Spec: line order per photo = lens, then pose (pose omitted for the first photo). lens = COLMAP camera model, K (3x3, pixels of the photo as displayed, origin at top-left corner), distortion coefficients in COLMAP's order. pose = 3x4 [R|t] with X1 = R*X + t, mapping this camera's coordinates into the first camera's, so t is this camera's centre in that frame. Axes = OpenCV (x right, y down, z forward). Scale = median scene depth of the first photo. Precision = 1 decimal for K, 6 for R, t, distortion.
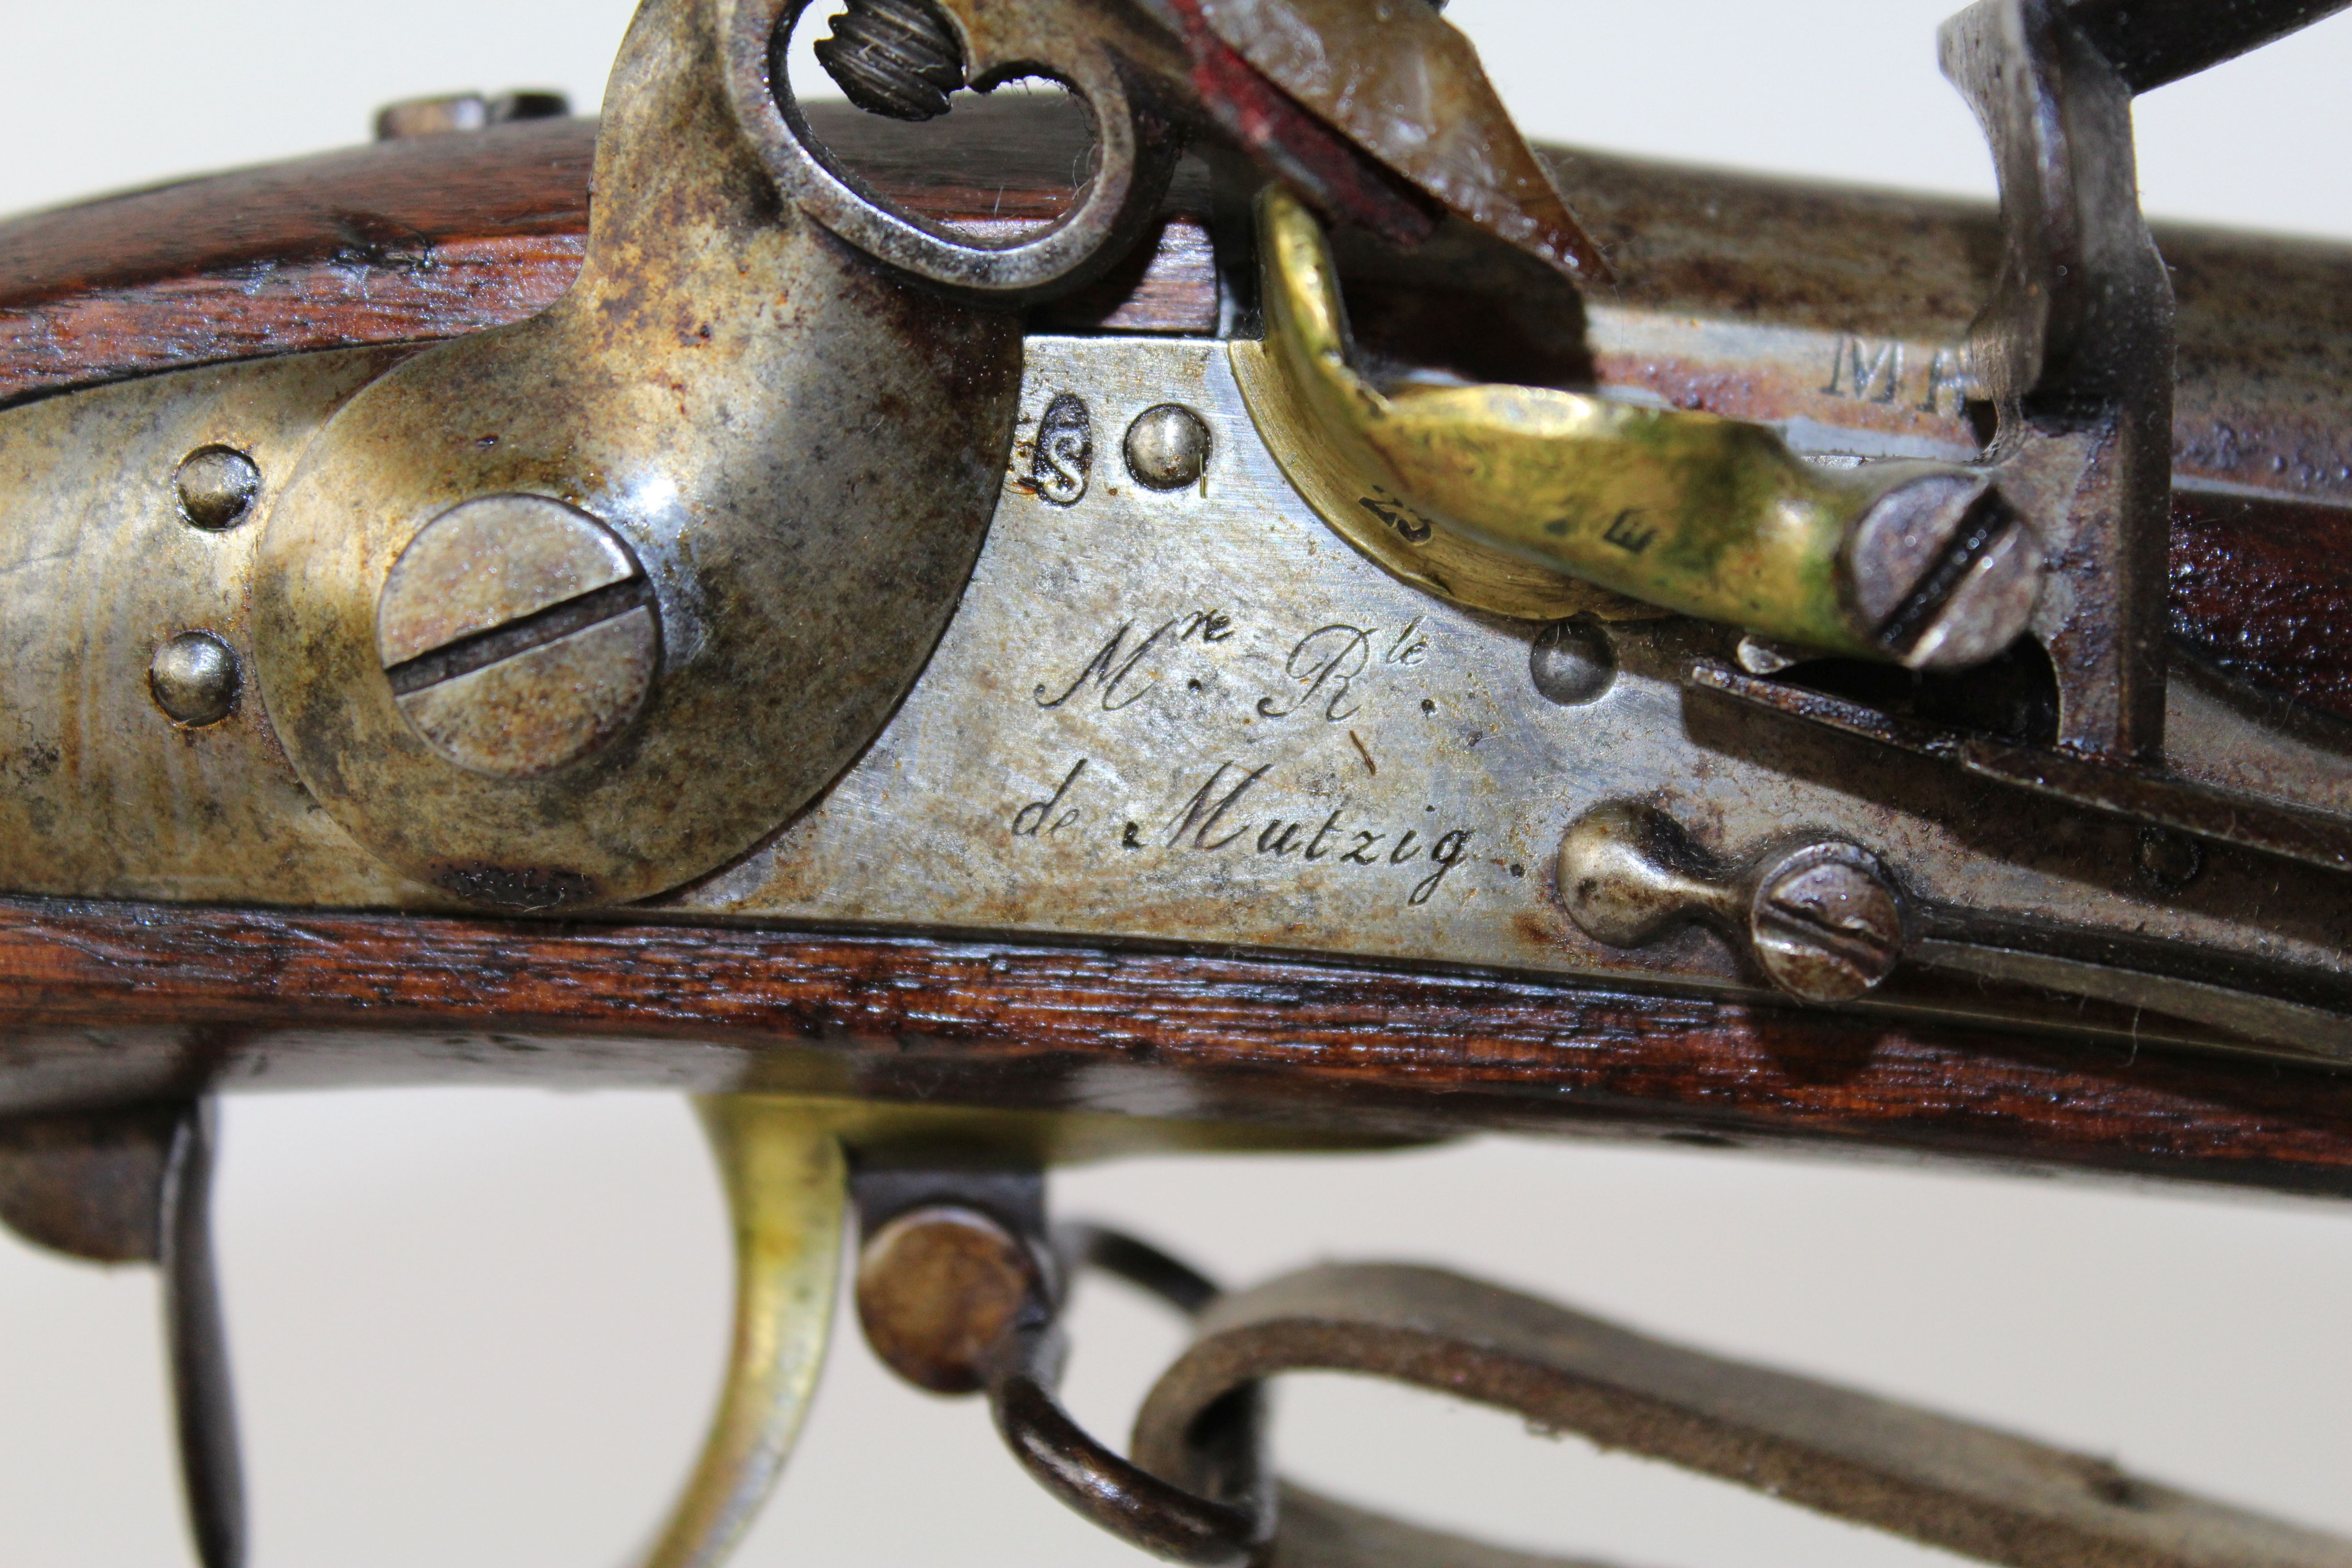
lens RADIAL K [[5327.2, 0, 1176.0], [0, 5327.2, 784.0], [0, 0, 1]] dist [0.085255, -0.226178]
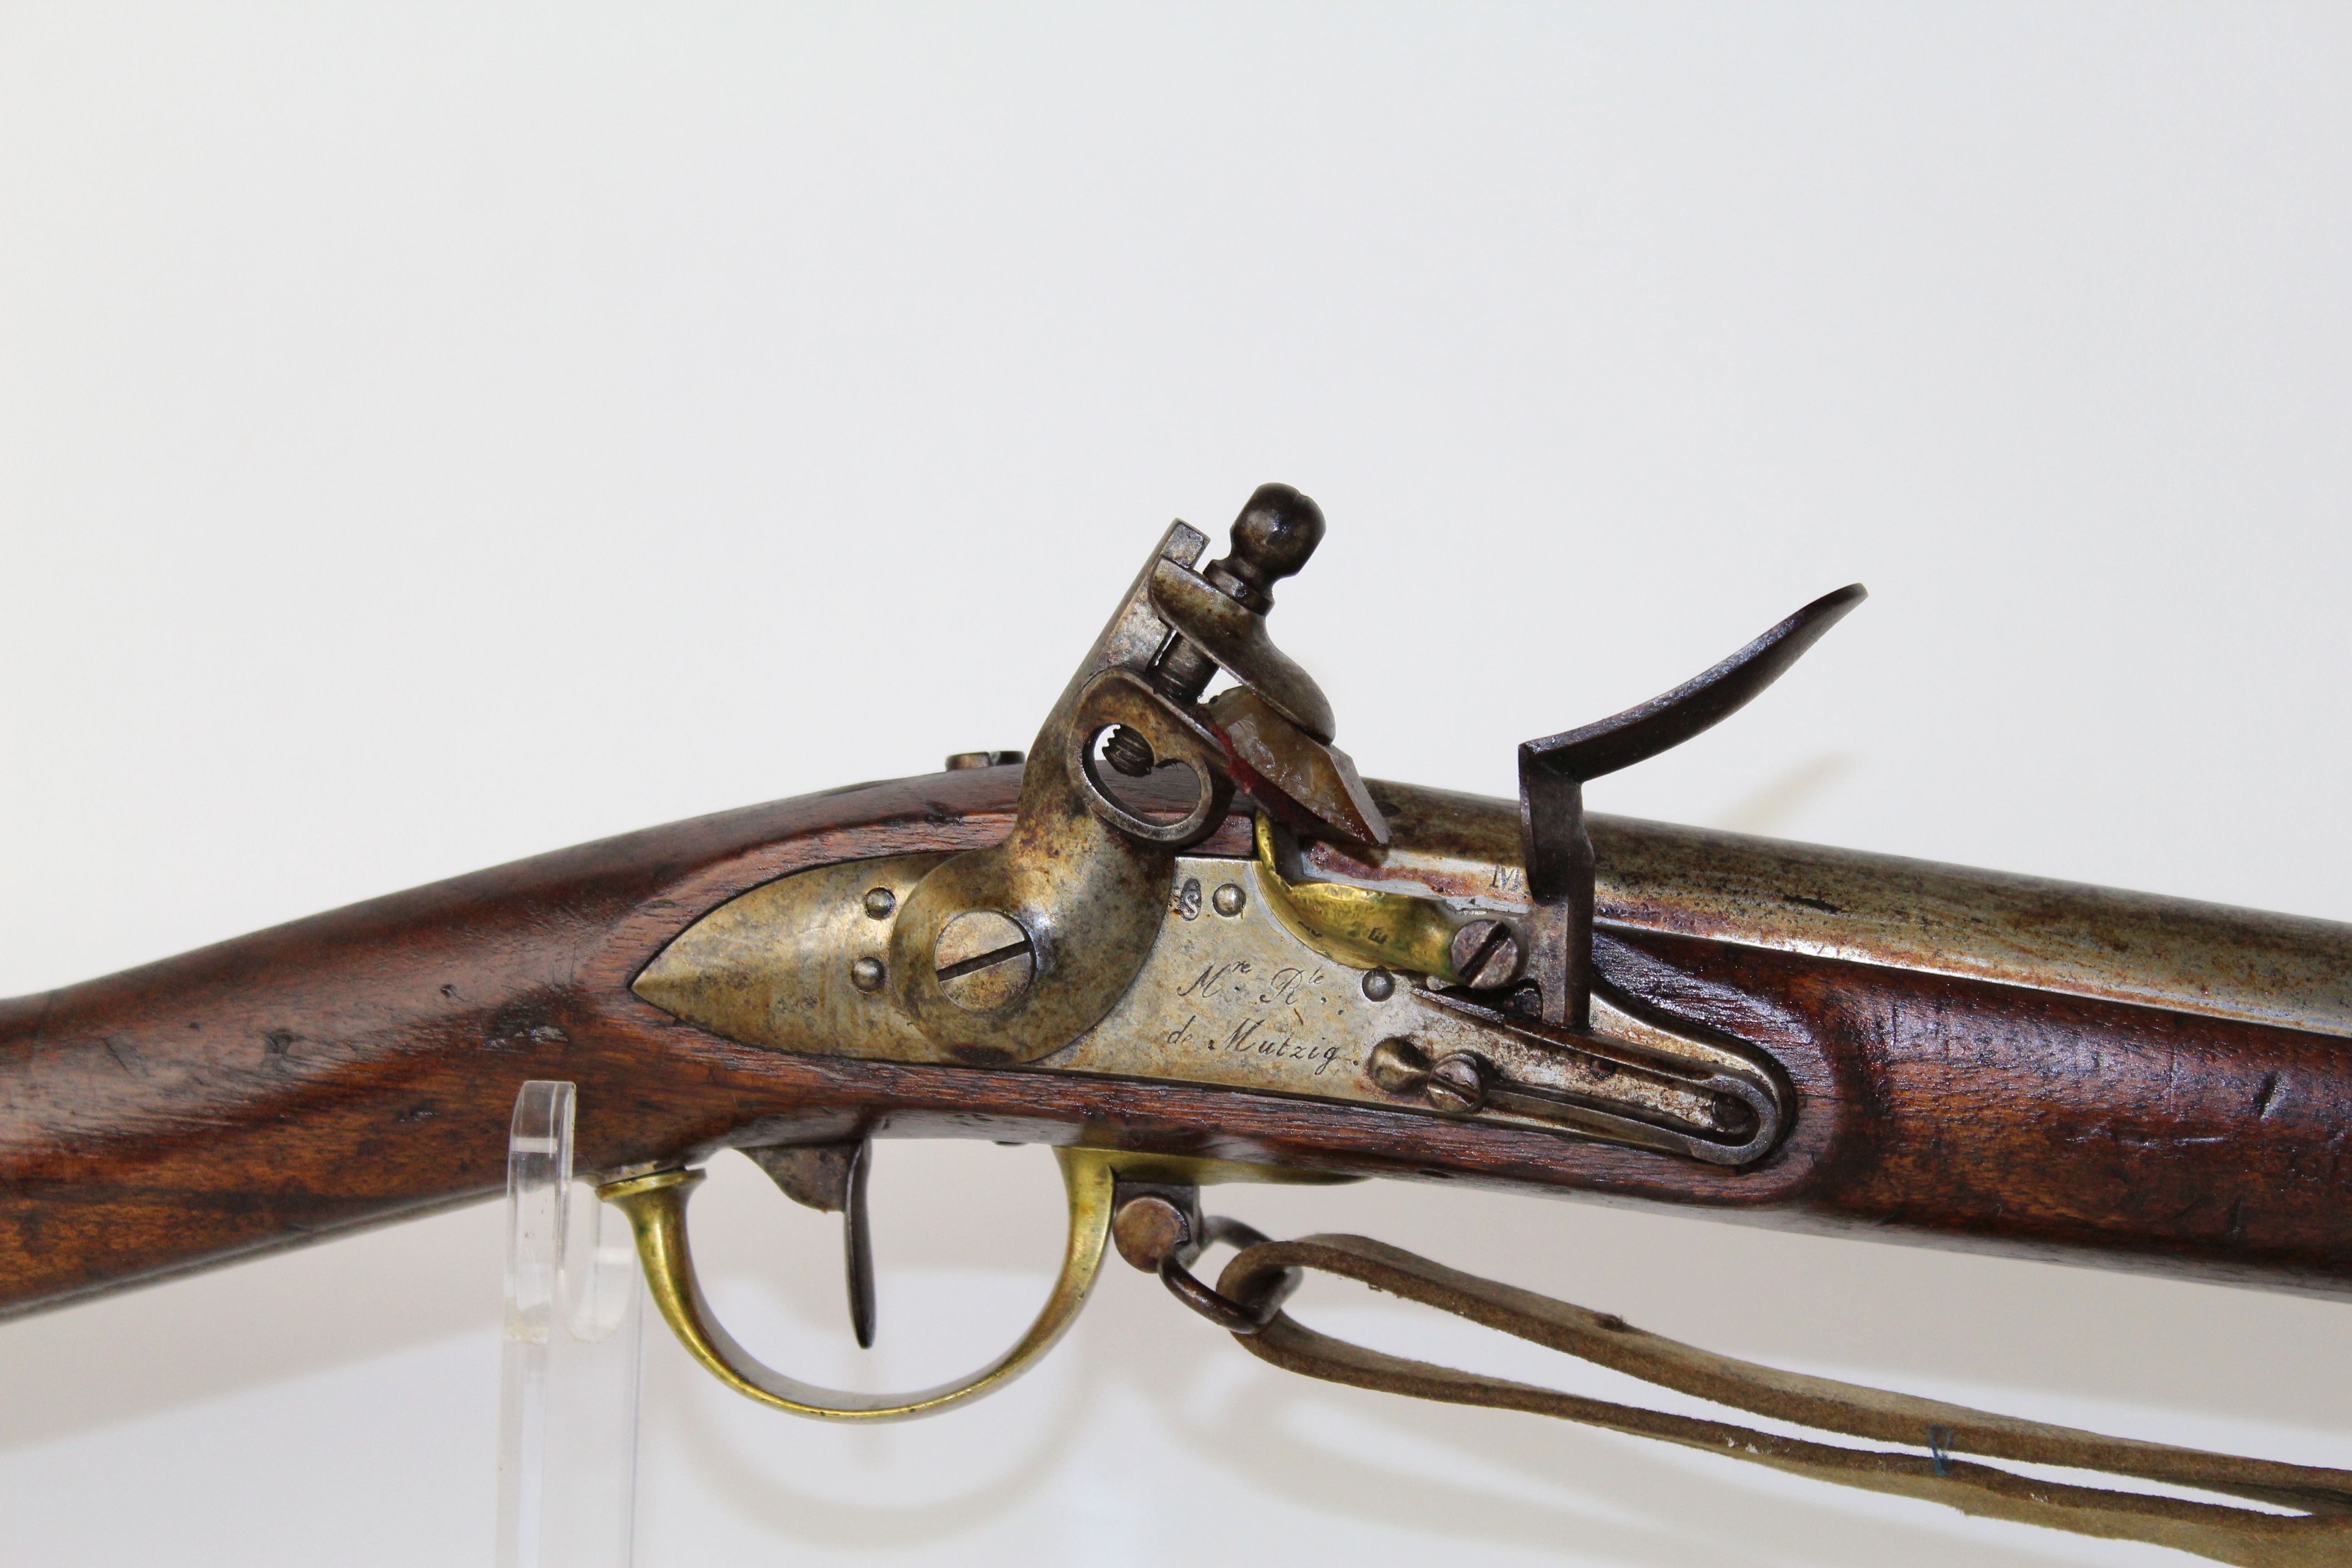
lens RADIAL K [[5327.2, 0, 1176.0], [0, 5327.2, 784.0], [0, 0, 1]] dist [0.085255, -0.226178]
pose [[0.991519, 0.028733, -0.126742, 0.308421], [-0.038153, 0.996636, -0.072531, 0.073775], [0.124232, 0.076751, 0.989280, -1.648561]]
